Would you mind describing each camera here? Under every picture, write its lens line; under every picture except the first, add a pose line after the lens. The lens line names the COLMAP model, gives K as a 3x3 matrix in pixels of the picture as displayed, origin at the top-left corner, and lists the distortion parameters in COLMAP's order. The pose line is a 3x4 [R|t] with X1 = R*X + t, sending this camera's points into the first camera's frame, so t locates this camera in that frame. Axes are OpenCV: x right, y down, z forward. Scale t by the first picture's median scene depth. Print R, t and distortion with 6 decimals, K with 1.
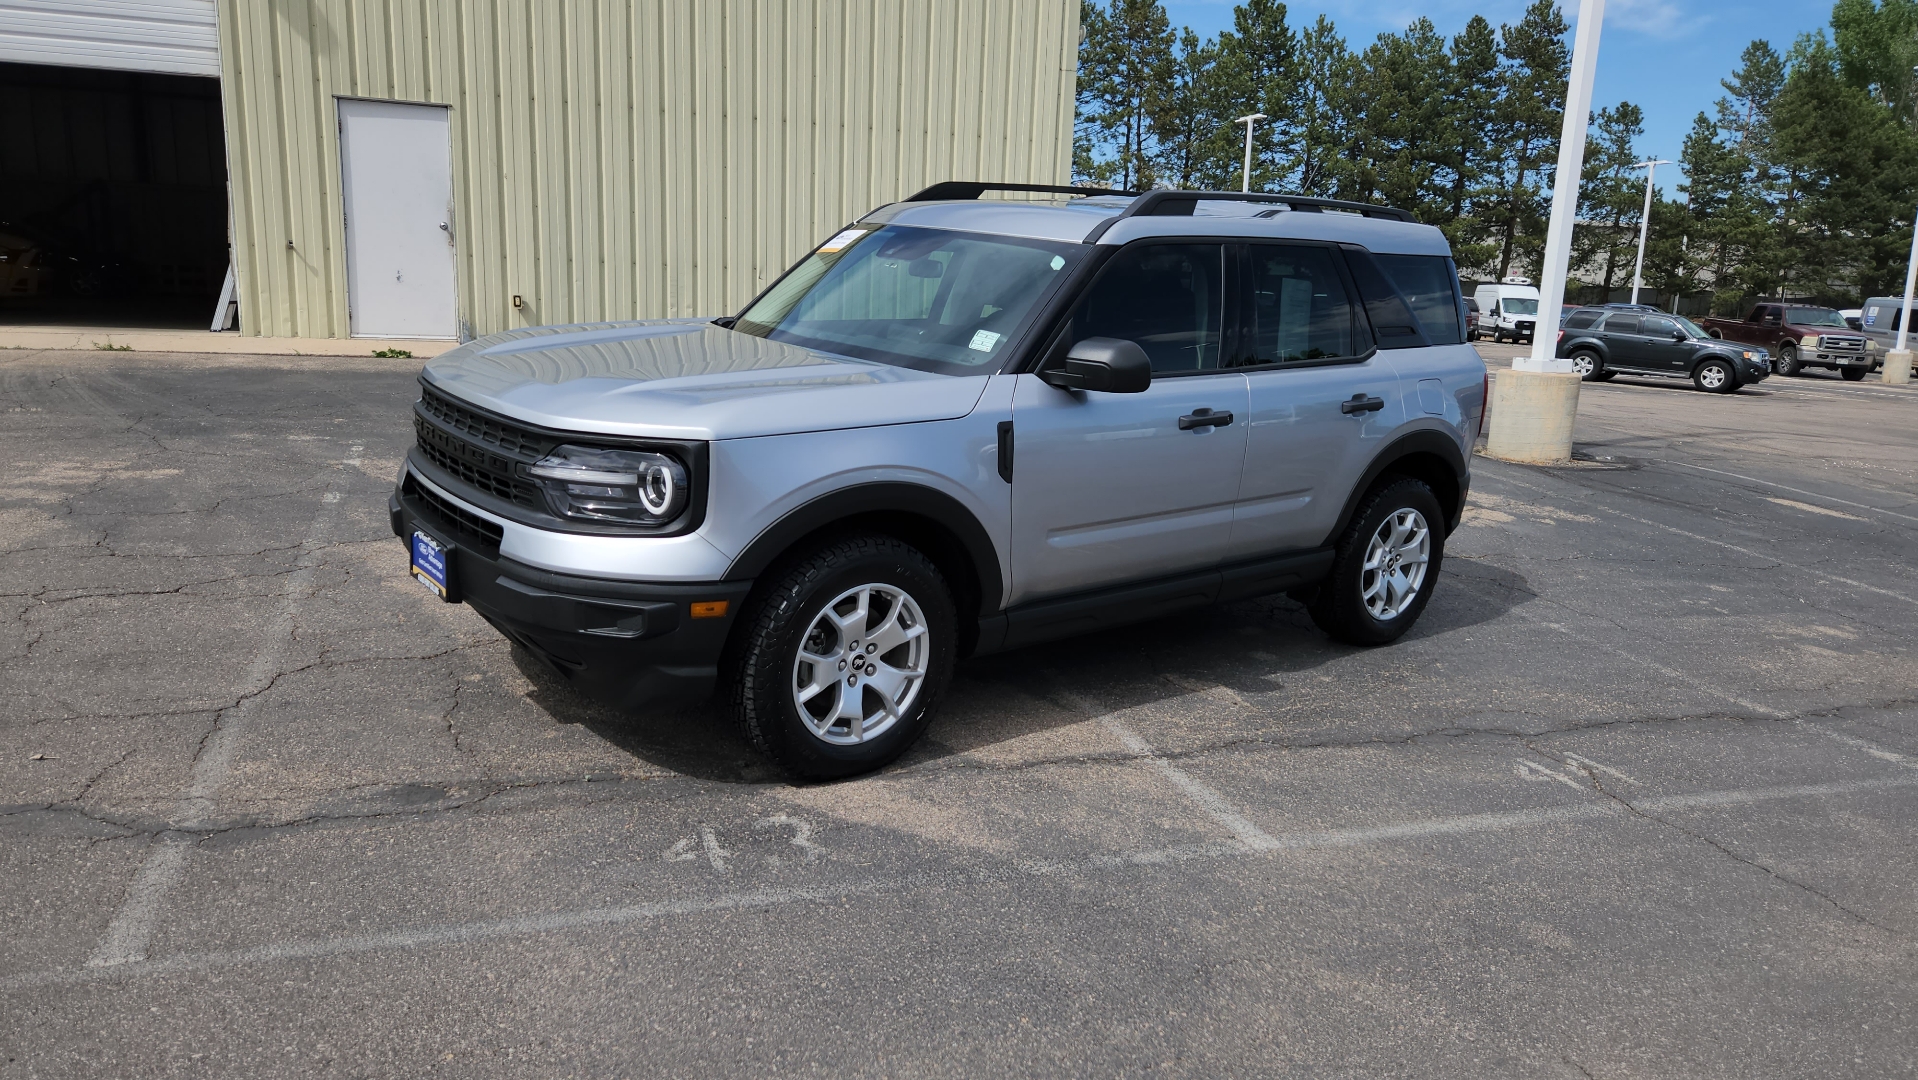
lens RADIAL K [[1283.1, 0, 933.1], [0, 1283.1, 533.4], [0, 0, 1]] dist [0.067793, -0.050602]
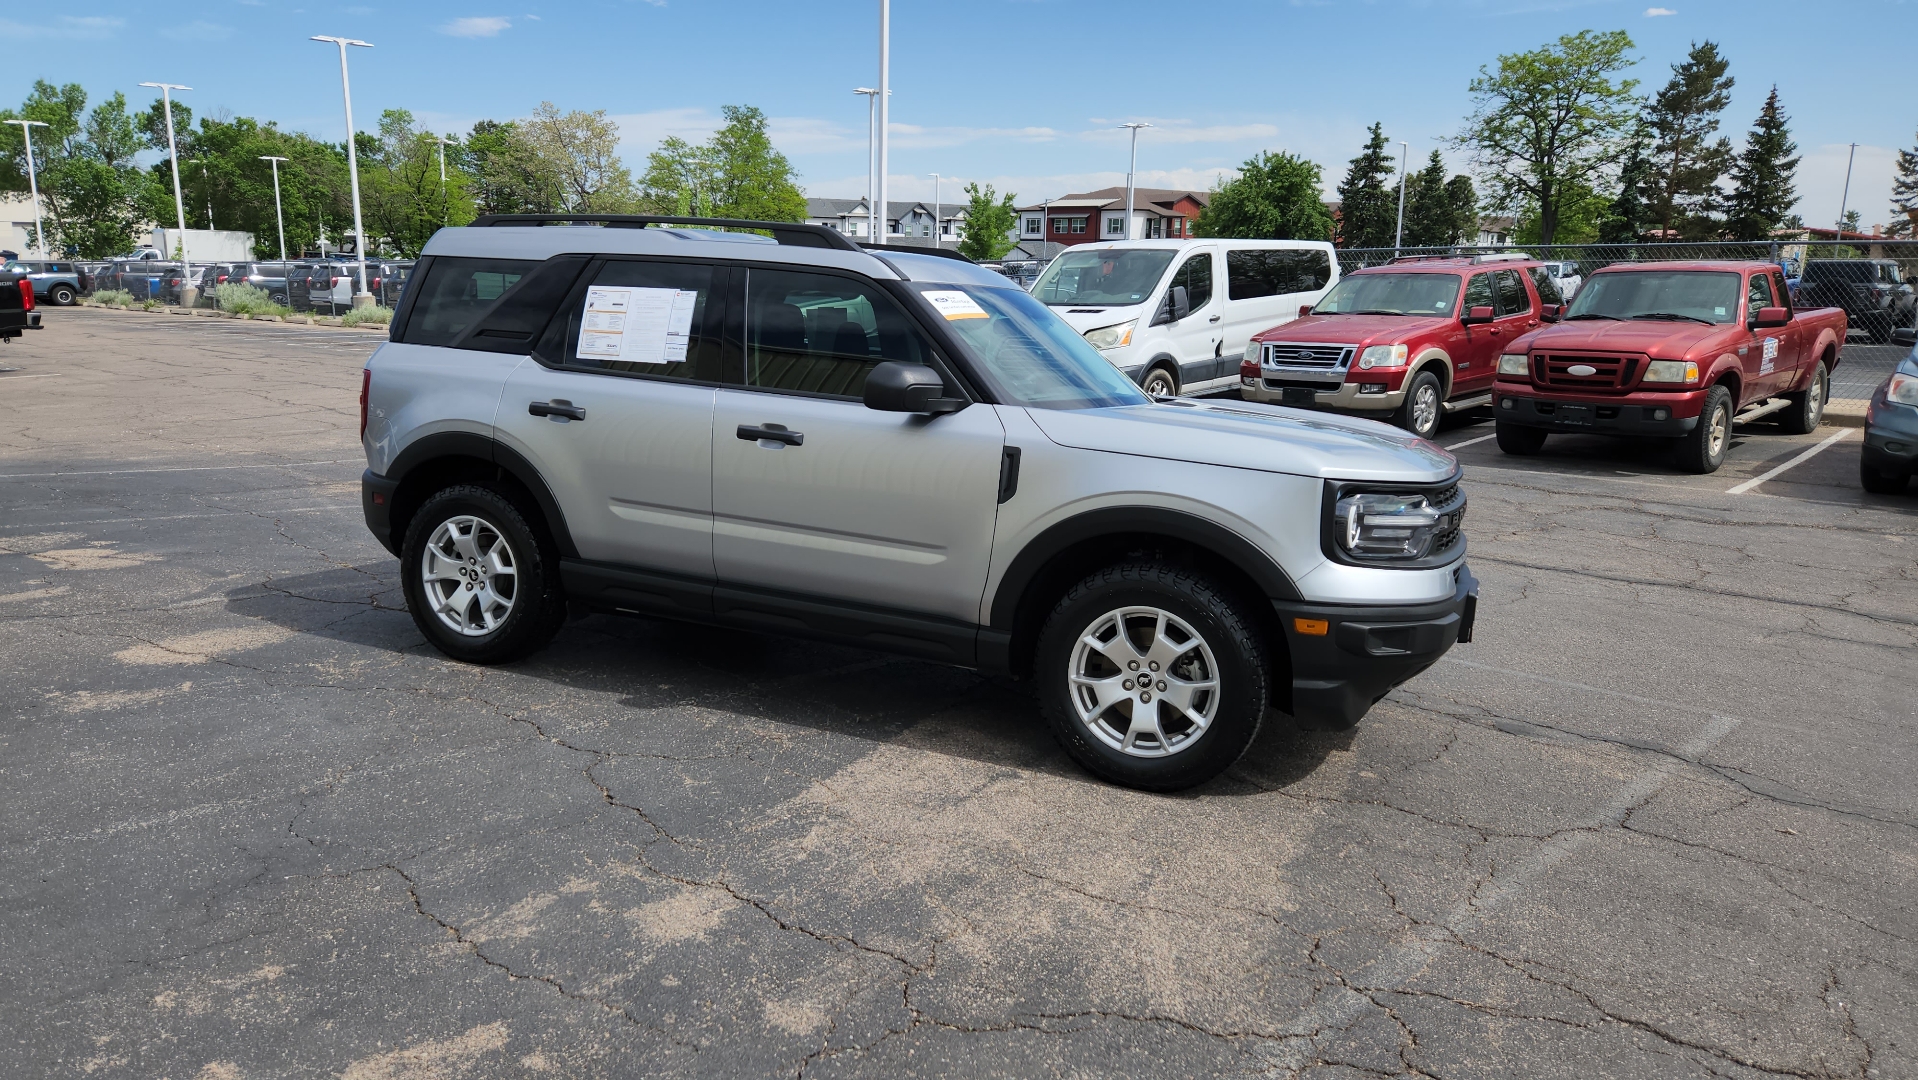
lens RADIAL K [[1282.4, 0, 931.5], [0, 1282.4, 533.1], [0, 0, 1]] dist [0.069359, -0.053120]
pose [[-0.451782, -0.233178, 0.861116, -0.993821], [0.135042, 0.936241, 0.324370, -0.420681], [-0.881849, 0.262831, -0.391488, 1.599046]]
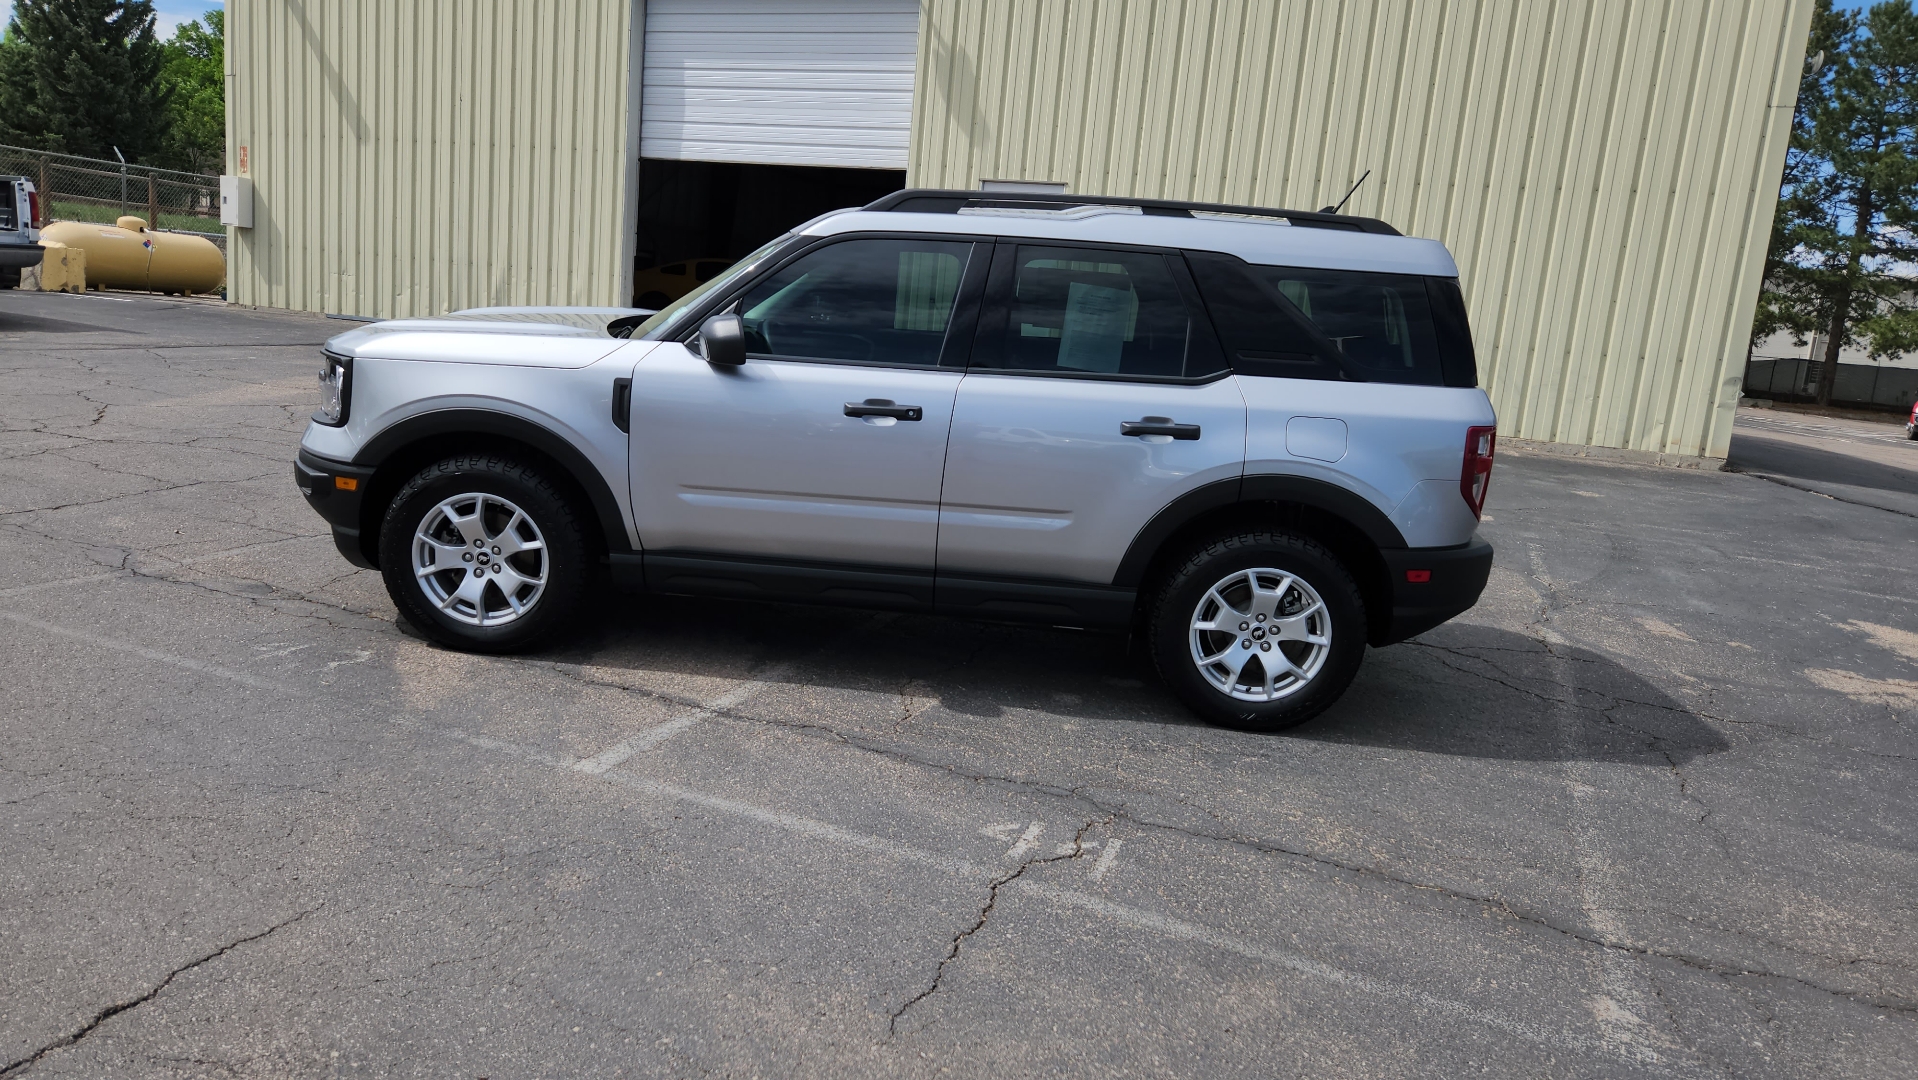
lens RADIAL K [[1283.1, 0, 927.1], [0, 1283.1, 534.6], [0, 0, 1]] dist [0.067793, -0.050602]
pose [[0.747867, 0.138010, -0.649344, 0.881132], [-0.184711, 0.982785, -0.003858, 0.003552], [0.637634, 0.122826, 0.760485, 0.273053]]
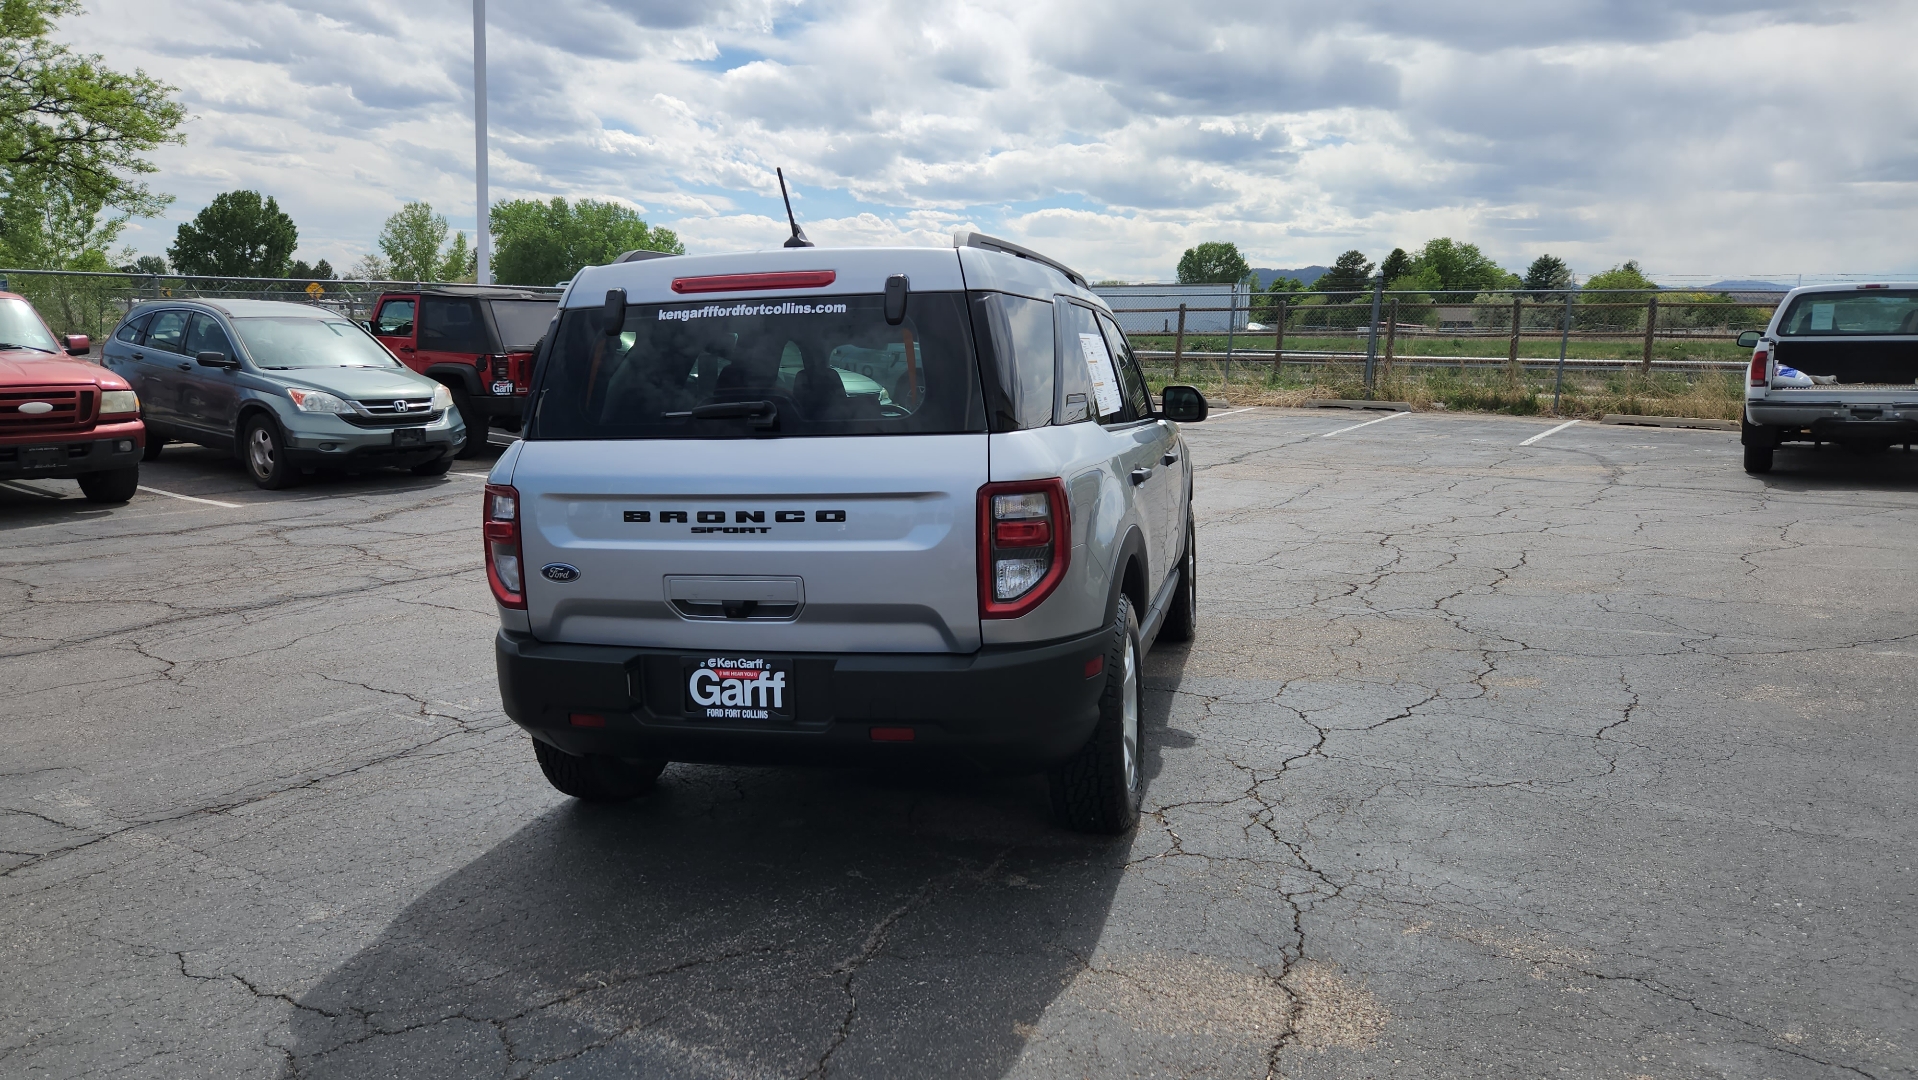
lens RADIAL K [[1281.7, 0, 917.9], [0, 1281.7, 533.0], [0, 0, 1]] dist [0.068704, -0.049295]
pose [[-0.809178, 0.026738, -0.586955, 0.807299], [-0.168075, 0.946688, 0.274833, -0.400523], [0.563012, 0.321041, -0.761545, 2.073144]]
